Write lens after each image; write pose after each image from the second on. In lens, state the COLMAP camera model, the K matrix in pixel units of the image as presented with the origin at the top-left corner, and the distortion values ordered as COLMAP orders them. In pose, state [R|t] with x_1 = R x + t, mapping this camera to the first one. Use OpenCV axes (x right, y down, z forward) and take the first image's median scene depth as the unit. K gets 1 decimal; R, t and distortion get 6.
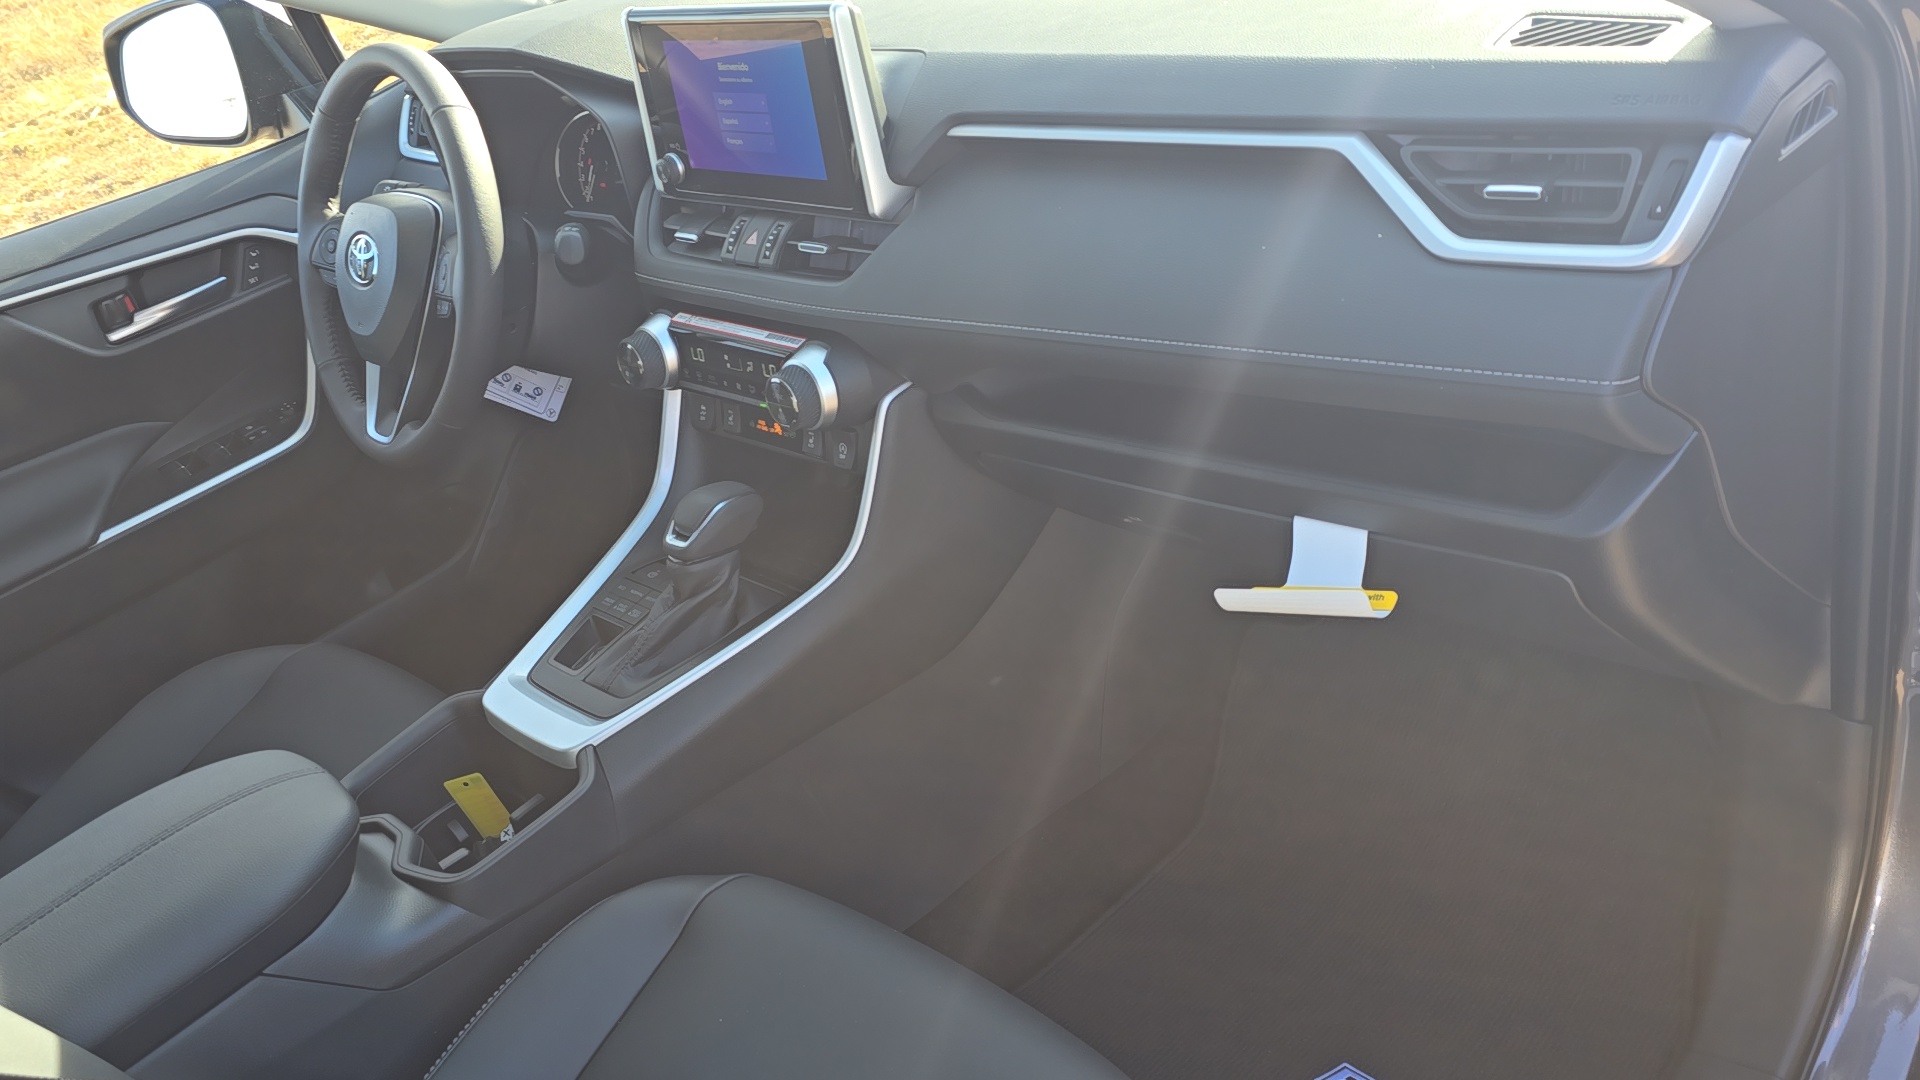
lens RADIAL K [[1602.5, 0, 961.8], [0, 1602.5, 541.6], [0, 0, 1]] dist [-0.005776, 0.009682]
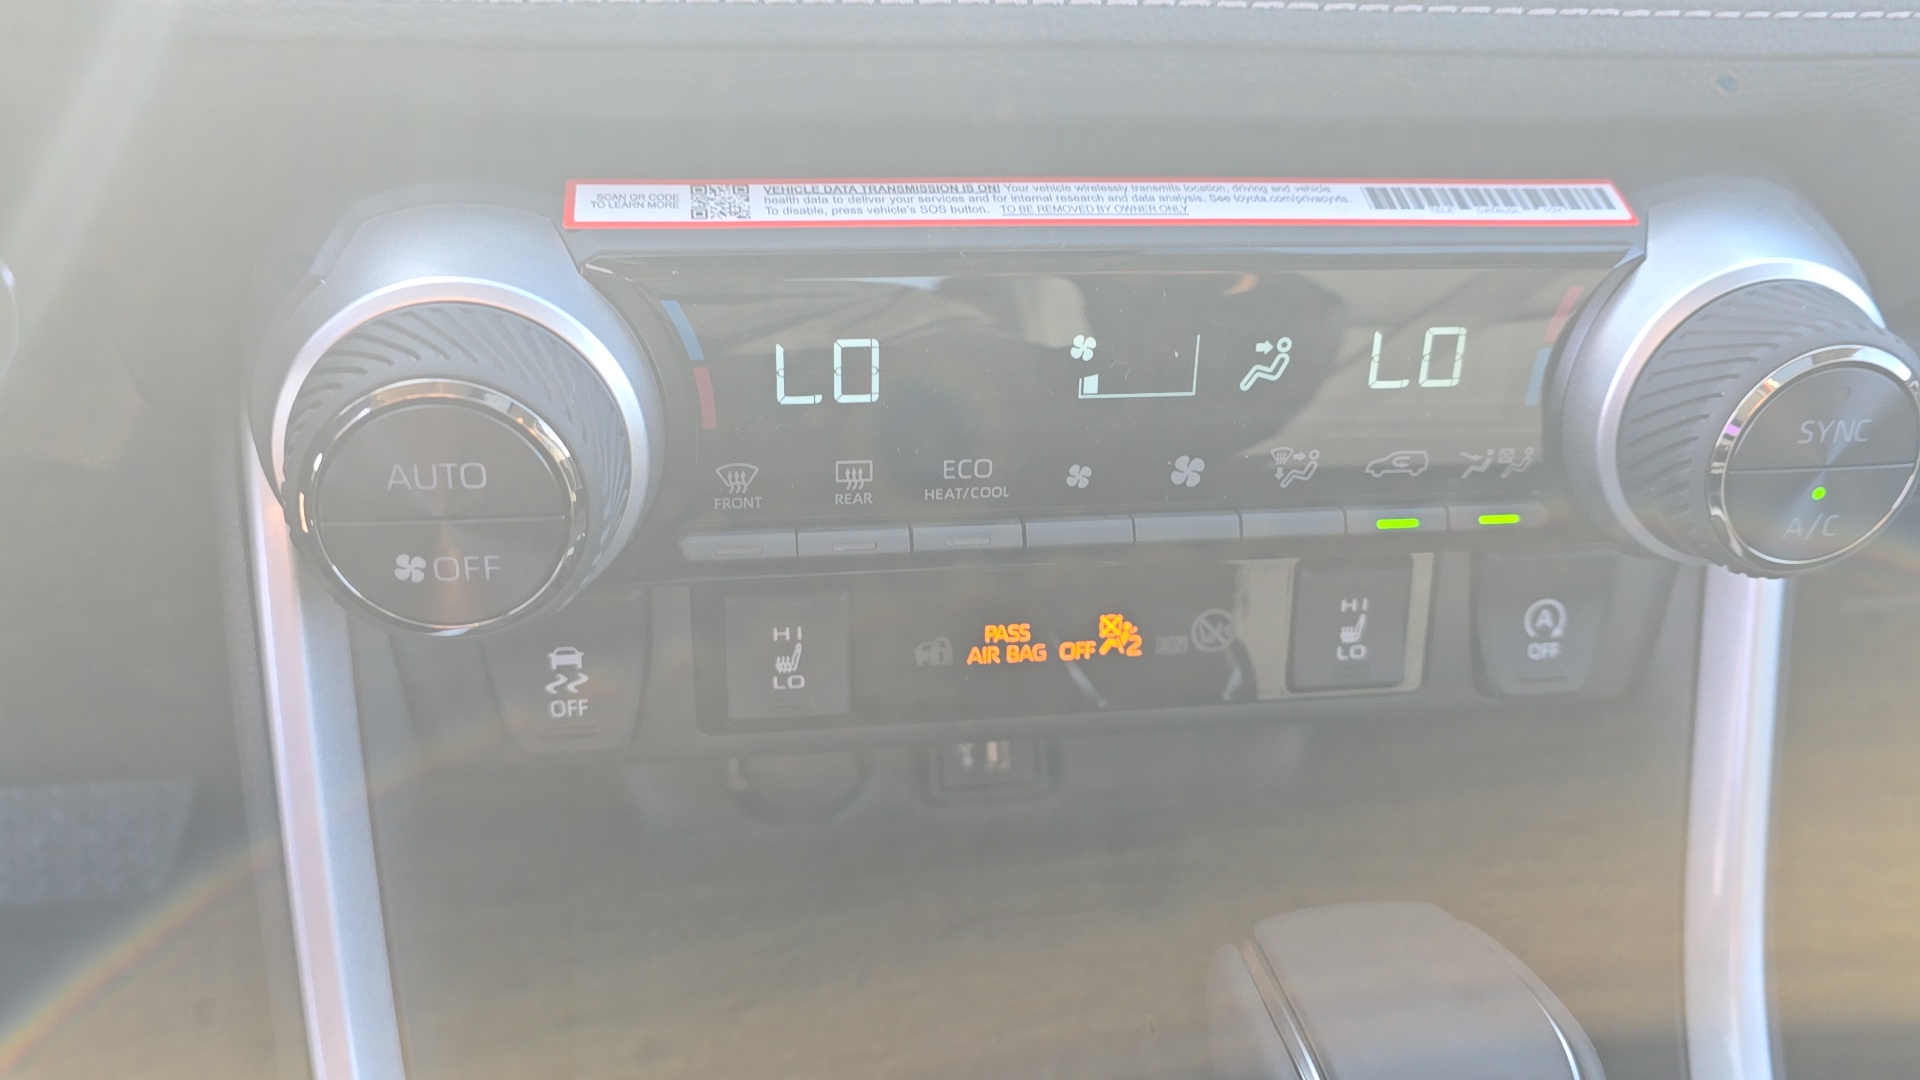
lens RADIAL K [[1602.5, 0, 969.9], [0, 1602.5, 530.4], [0, 0, 1]] dist [-0.005776, 0.009682]
pose [[0.567802, -0.219037, 0.793488, -0.361258], [0.236891, 0.966649, 0.097323, -0.130260], [-0.788342, 0.132711, 0.600753, 1.002349]]
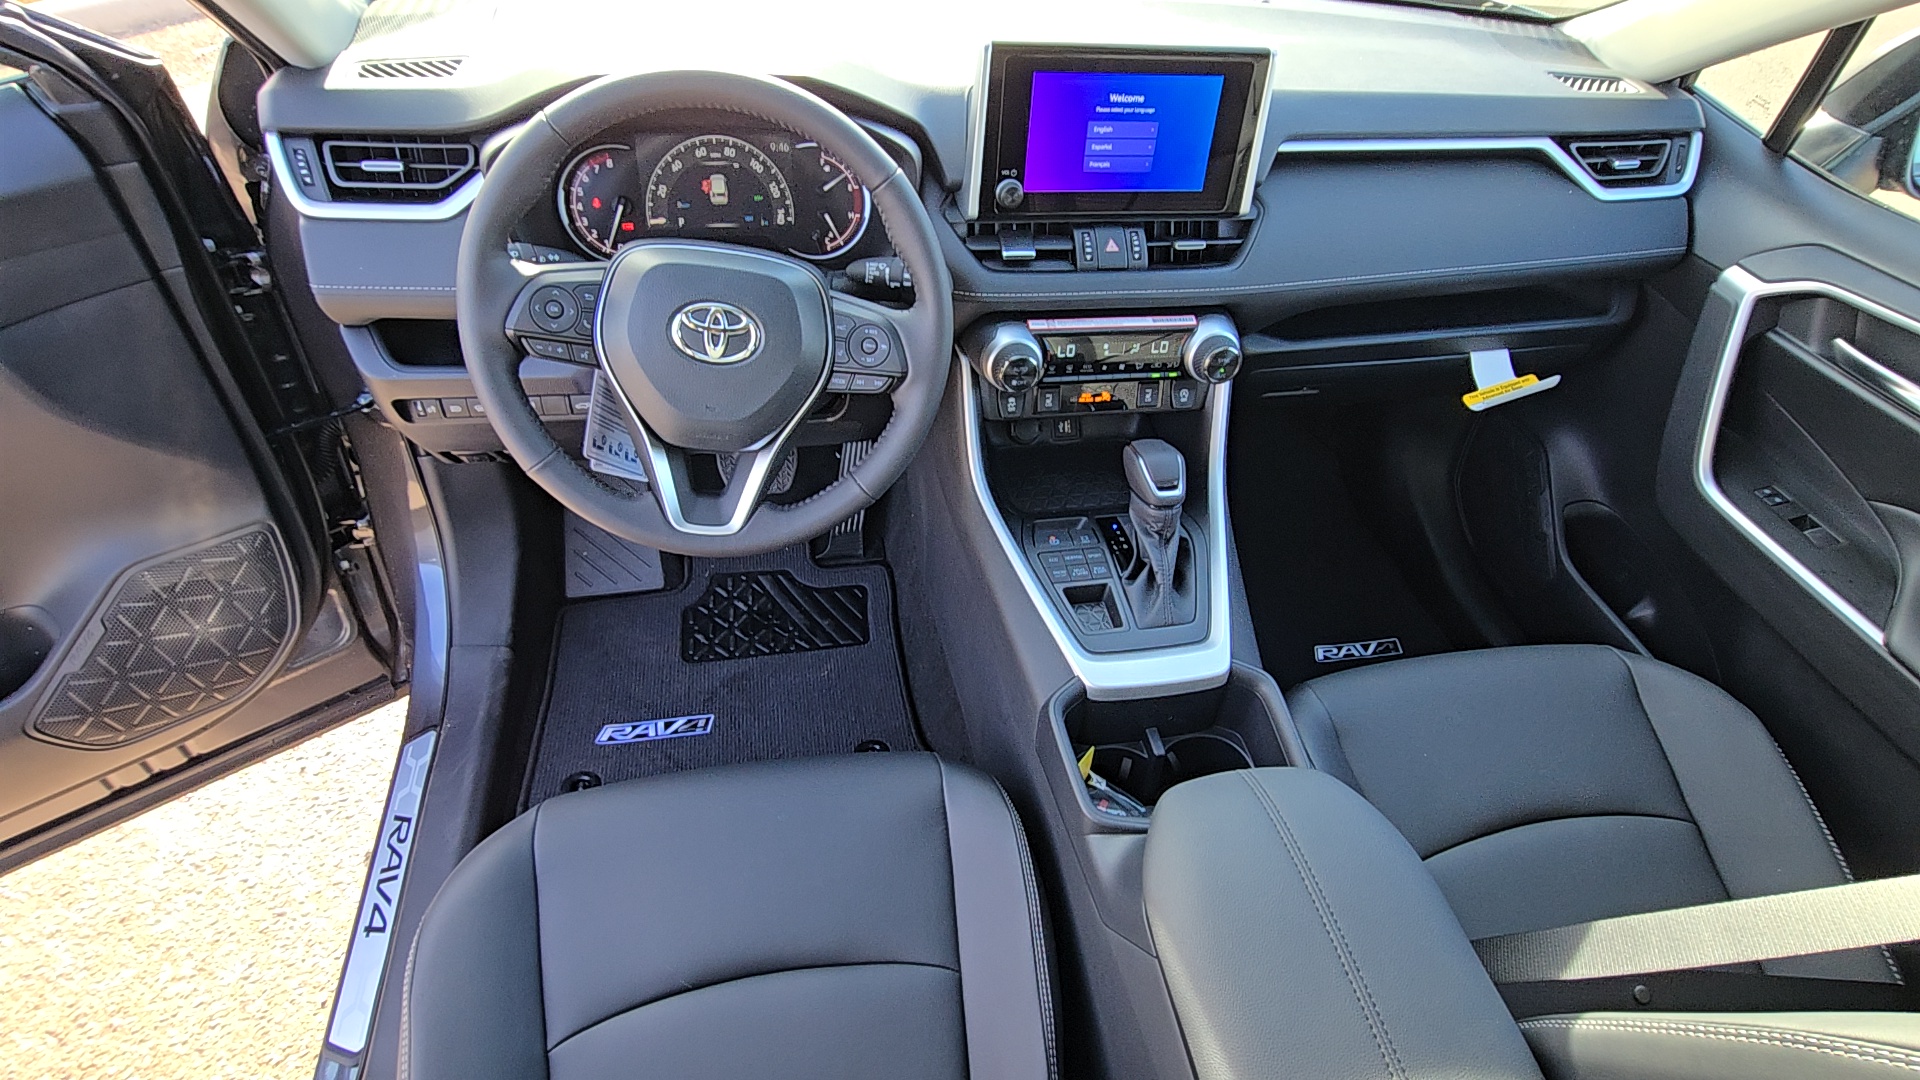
lens RADIAL K [[976.9, 0, 972.9], [0, 976.9, 545.5], [0, 0, 1]] dist [0.002339, 0.001376]
pose [[0.527746, -0.357781, 0.770375, -0.942145], [0.233892, 0.933110, 0.273130, -0.226806], [-0.816565, 0.036041, 0.576127, 0.734552]]
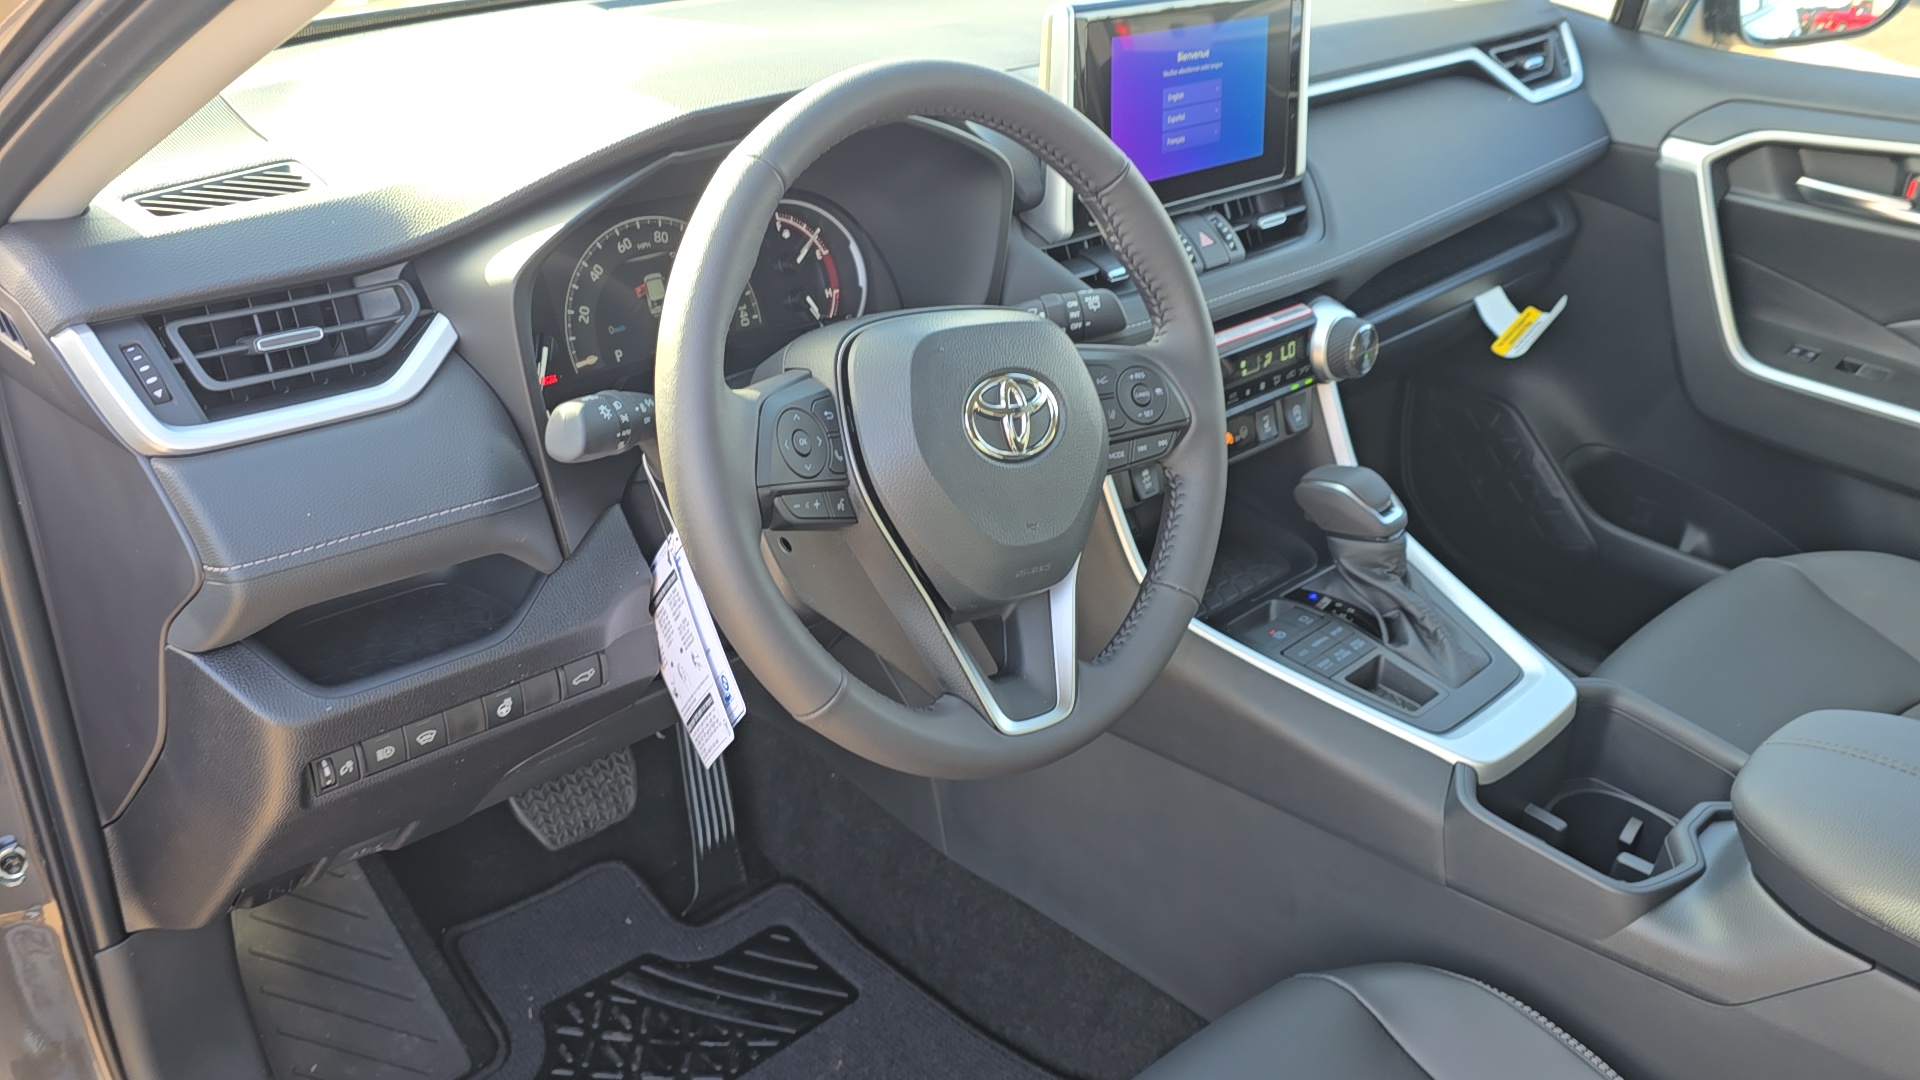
lens RADIAL K [[1602.5, 0, 950.4], [0, 1602.5, 554.5], [0, 0, 1]] dist [-0.005776, 0.009682]
pose [[-0.009784, -0.262210, 0.964961, -1.196244], [0.448254, 0.861466, 0.238632, -0.354958], [-0.893853, 0.434882, 0.109108, 1.231401]]
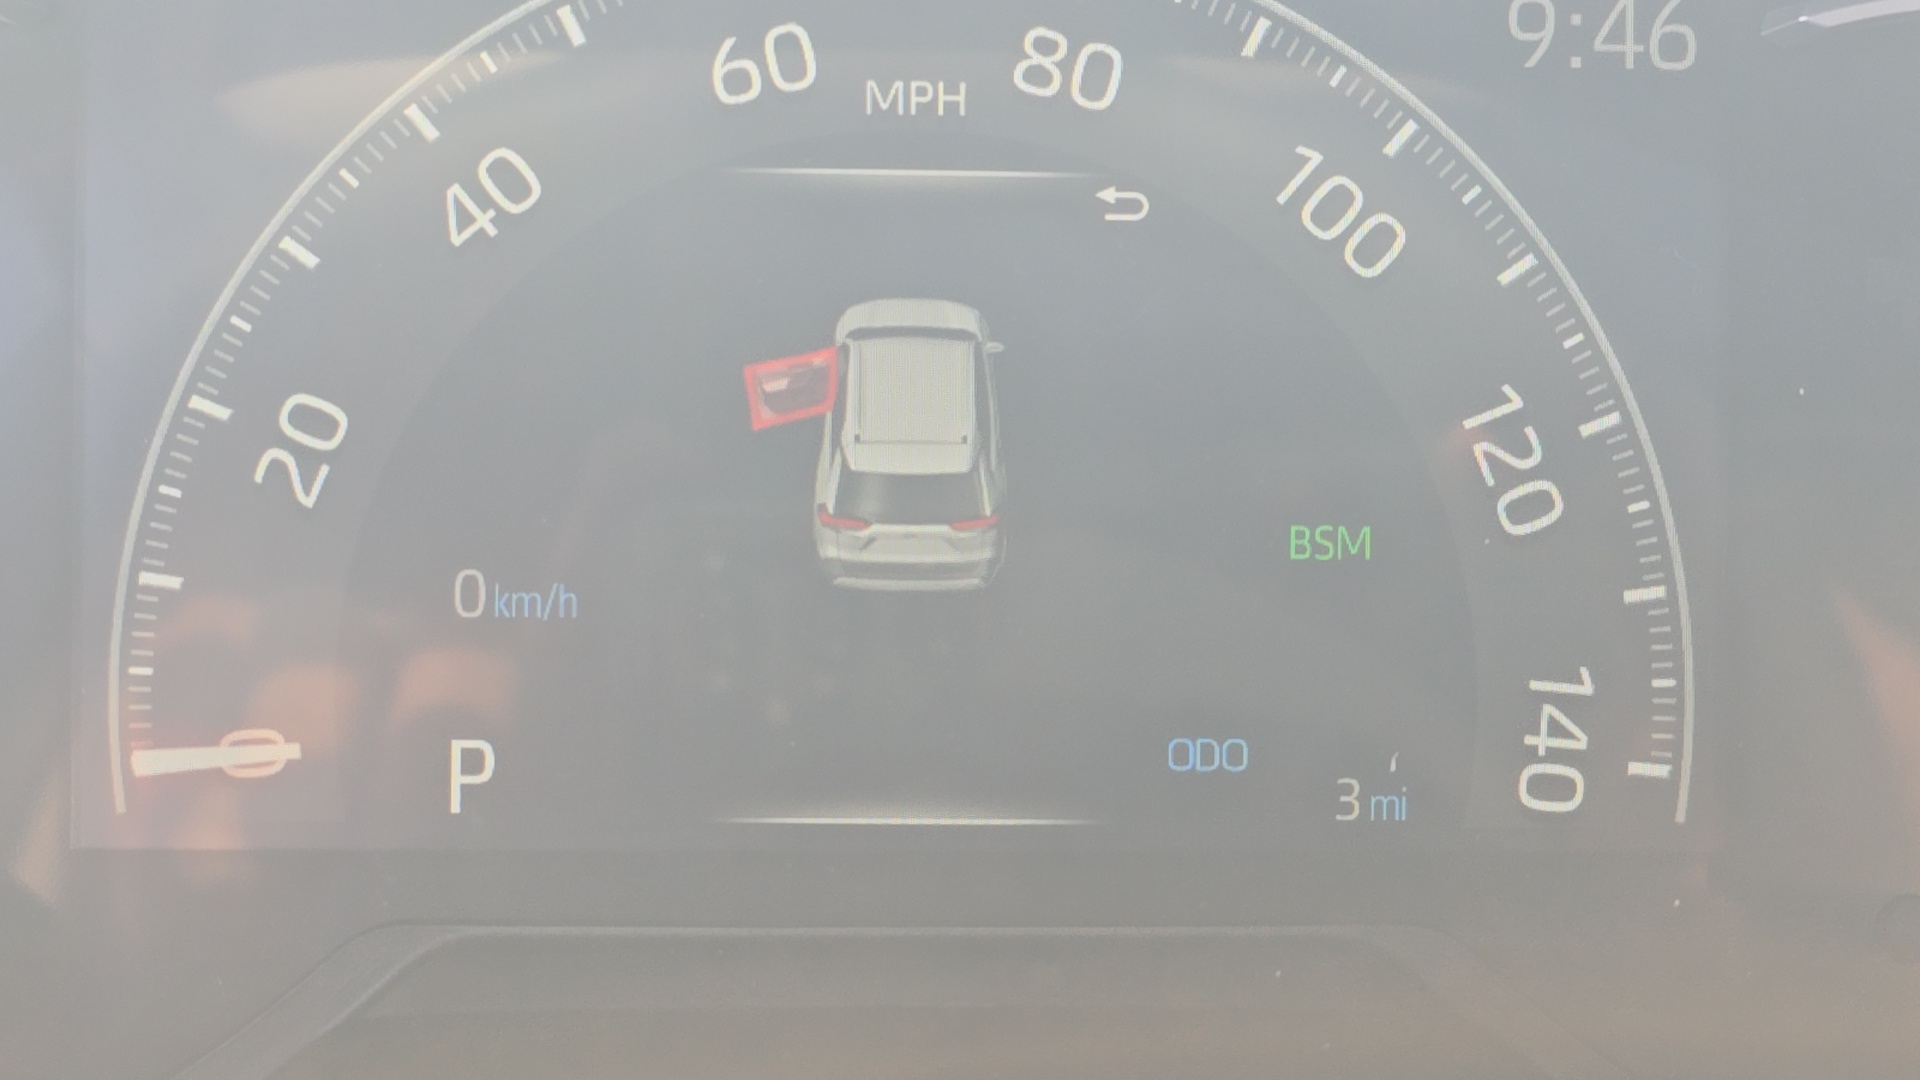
lens RADIAL K [[1602.5, 0, 962.7], [0, 1602.5, 538.1], [0, 0, 1]] dist [-0.005776, 0.009682]
pose [[0.658931, -0.066223, 0.749282, -0.366346], [0.198165, 0.976211, -0.087991, -0.319290], [-0.725631, 0.206461, 0.656379, 1.329067]]
